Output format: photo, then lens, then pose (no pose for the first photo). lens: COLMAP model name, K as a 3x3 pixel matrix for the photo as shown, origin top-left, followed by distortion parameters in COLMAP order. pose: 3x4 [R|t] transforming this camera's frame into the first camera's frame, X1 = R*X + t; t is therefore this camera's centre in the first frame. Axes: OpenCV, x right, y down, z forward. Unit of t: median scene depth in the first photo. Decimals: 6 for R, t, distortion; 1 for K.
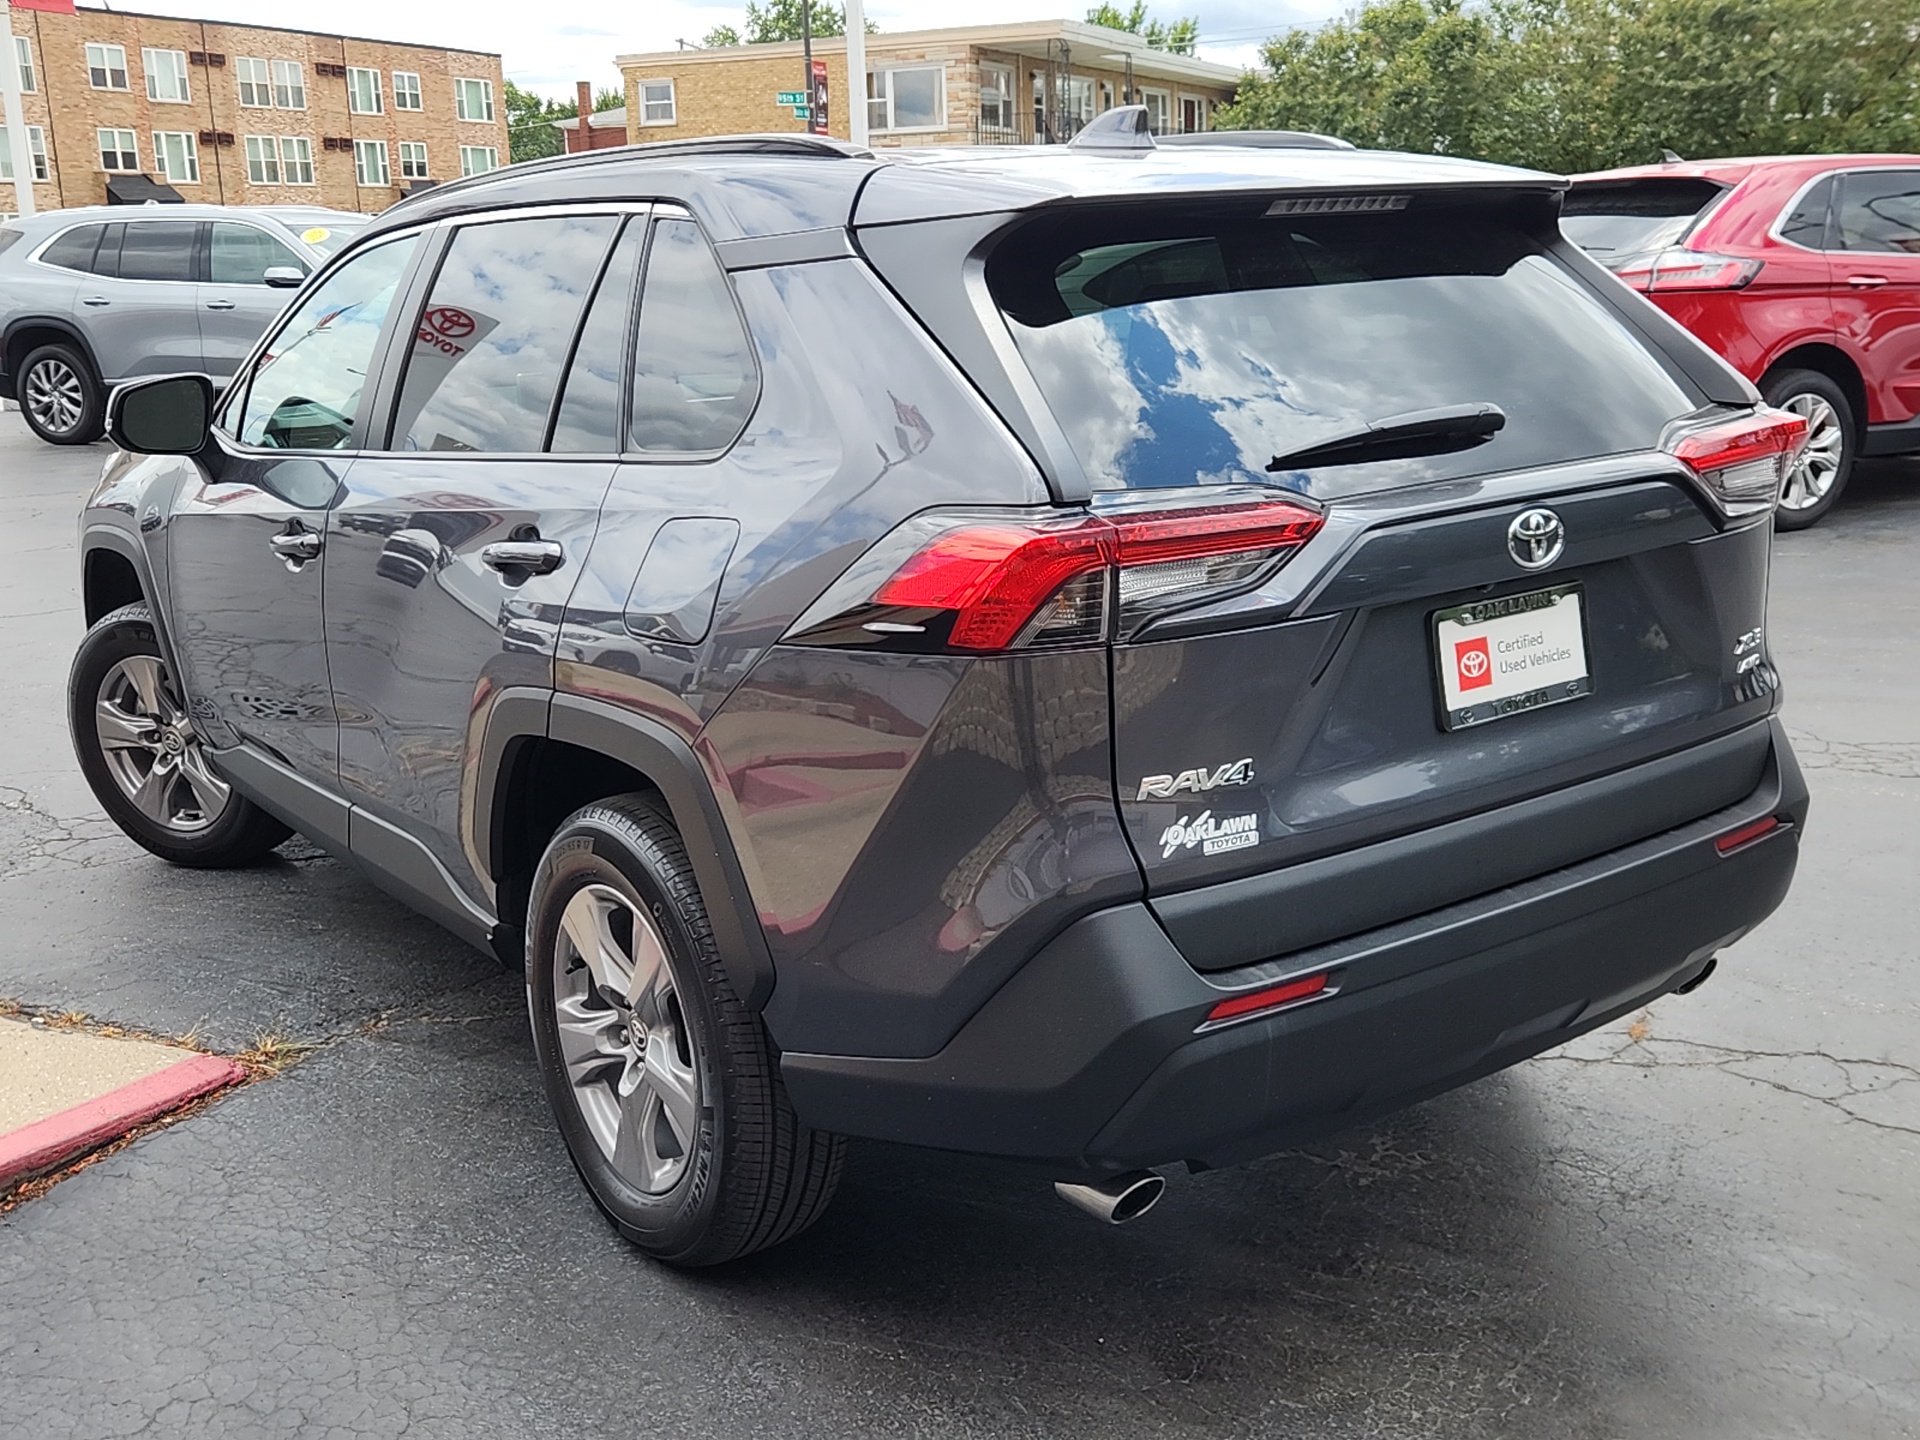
lens RADIAL K [[1977.3, 0, 960.0], [0, 1977.3, 720.0], [0, 0, 1]] dist [0.107311, -0.173585]
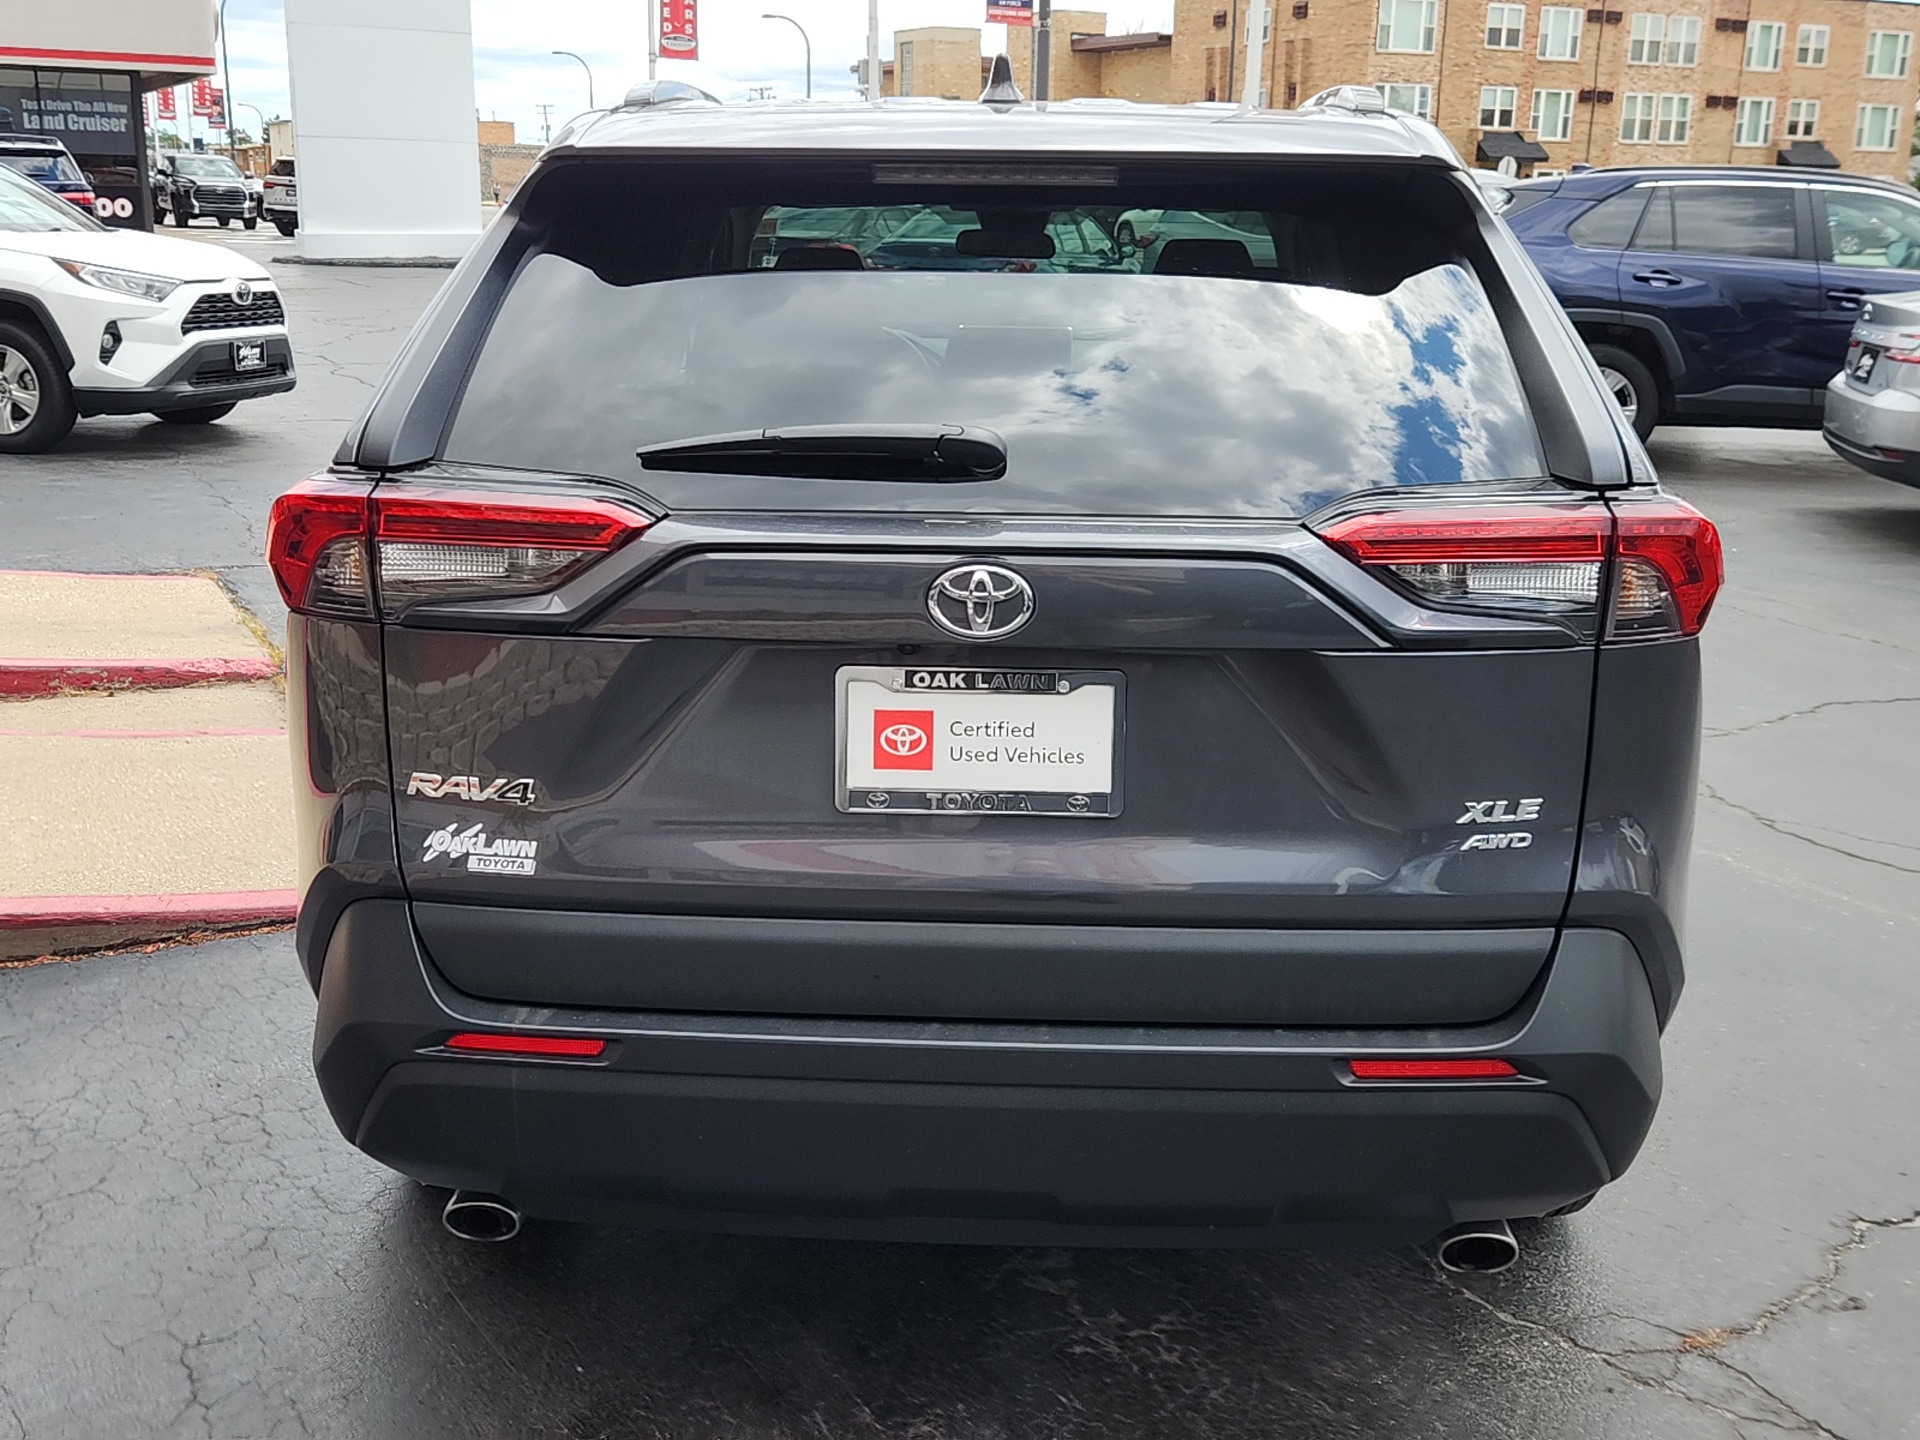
lens RADIAL K [[1977.3, 0, 960.0], [0, 1977.3, 720.0], [0, 0, 1]] dist [0.107311, -0.173585]
pose [[0.776286, 0.198055, -0.598460, 0.732693], [-0.186630, 0.979010, 0.081910, -0.103125], [0.602120, 0.048105, 0.796955, 0.349667]]
